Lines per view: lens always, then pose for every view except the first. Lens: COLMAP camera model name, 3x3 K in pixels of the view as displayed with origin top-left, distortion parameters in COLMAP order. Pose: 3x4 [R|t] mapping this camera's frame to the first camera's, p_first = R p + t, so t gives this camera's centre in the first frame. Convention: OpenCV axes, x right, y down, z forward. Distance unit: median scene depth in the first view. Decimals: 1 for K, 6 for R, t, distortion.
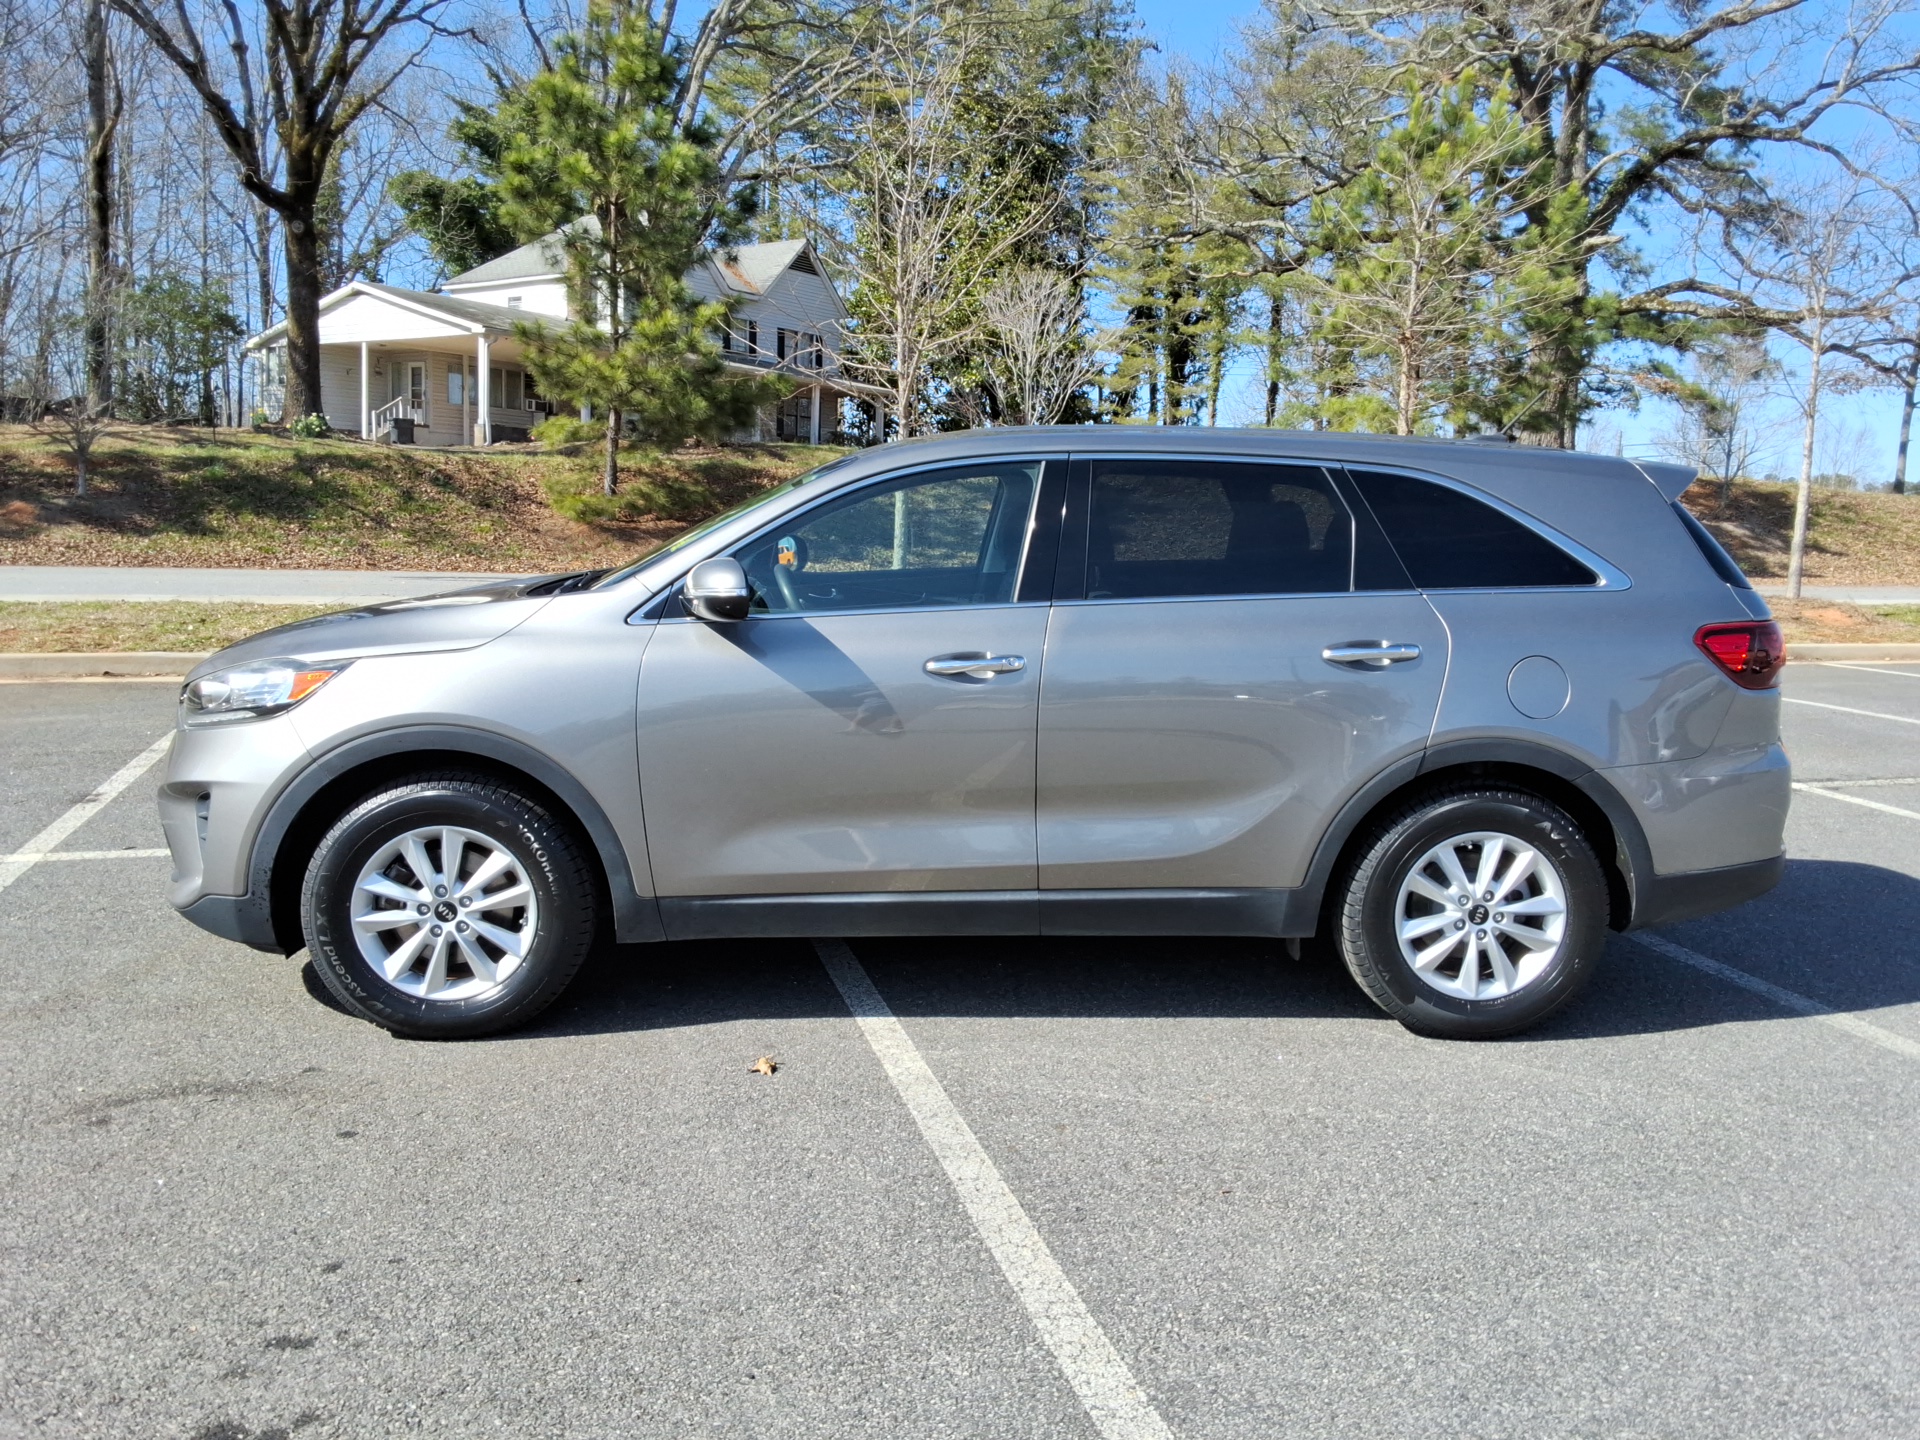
lens RADIAL K [[1550.0, 0, 969.3], [0, 1550.0, 712.0], [0, 0, 1]] dist [0.102453, -0.167564]
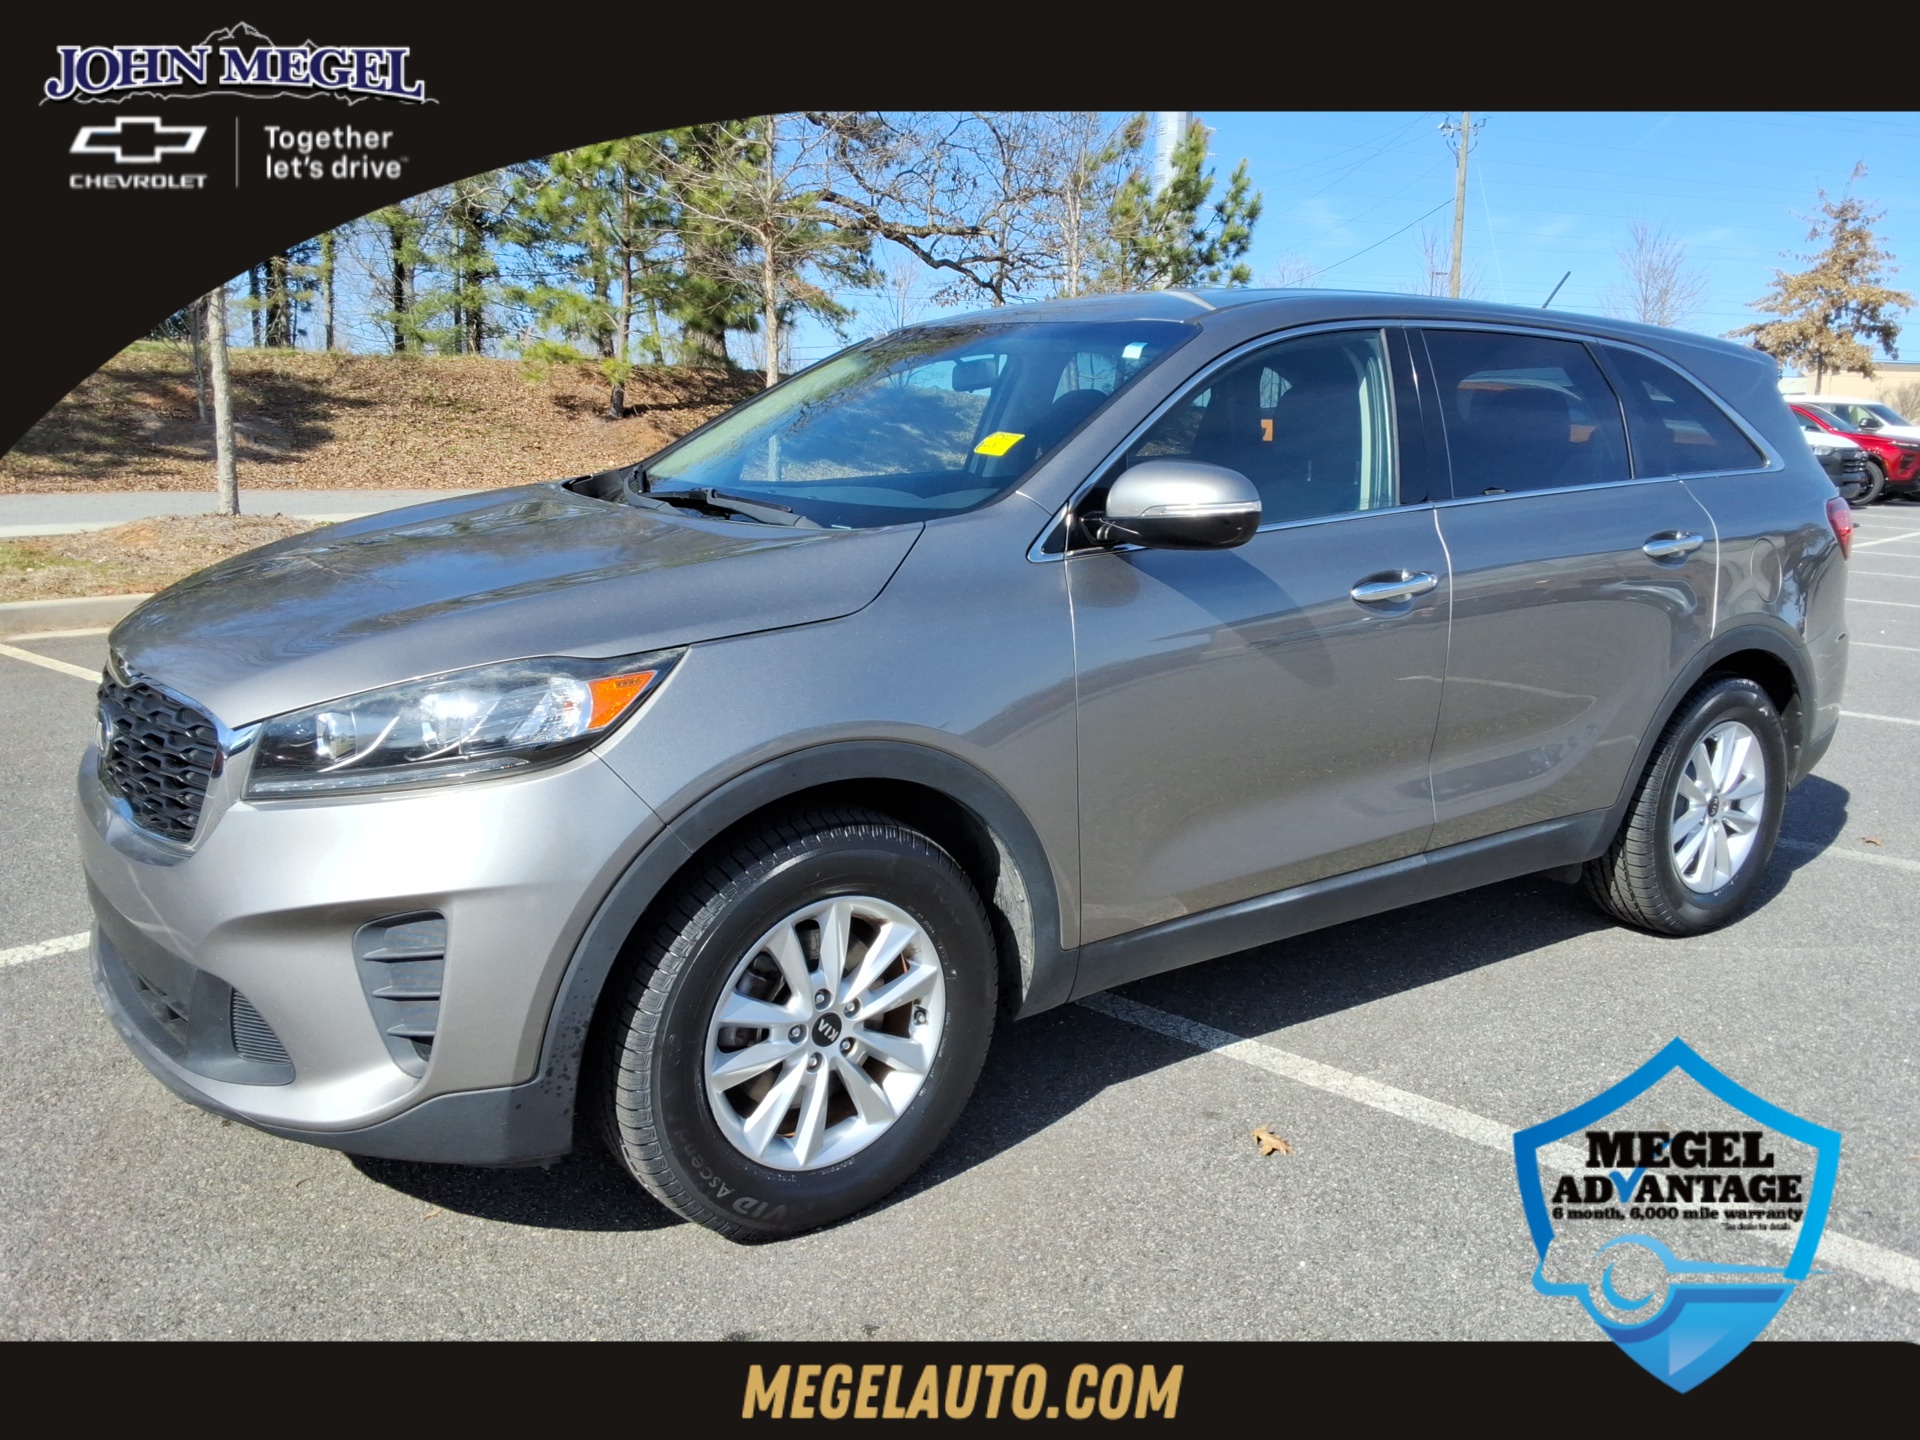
lens RADIAL K [[1550.0, 0, 973.5], [0, 1550.0, 729.0], [0, 0, 1]] dist [0.102453, -0.167564]
pose [[0.832648, -0.111624, 0.542436, -0.098992], [0.072119, 0.992991, 0.093636, -0.007832], [-0.549086, -0.038846, 0.834863, 0.071612]]
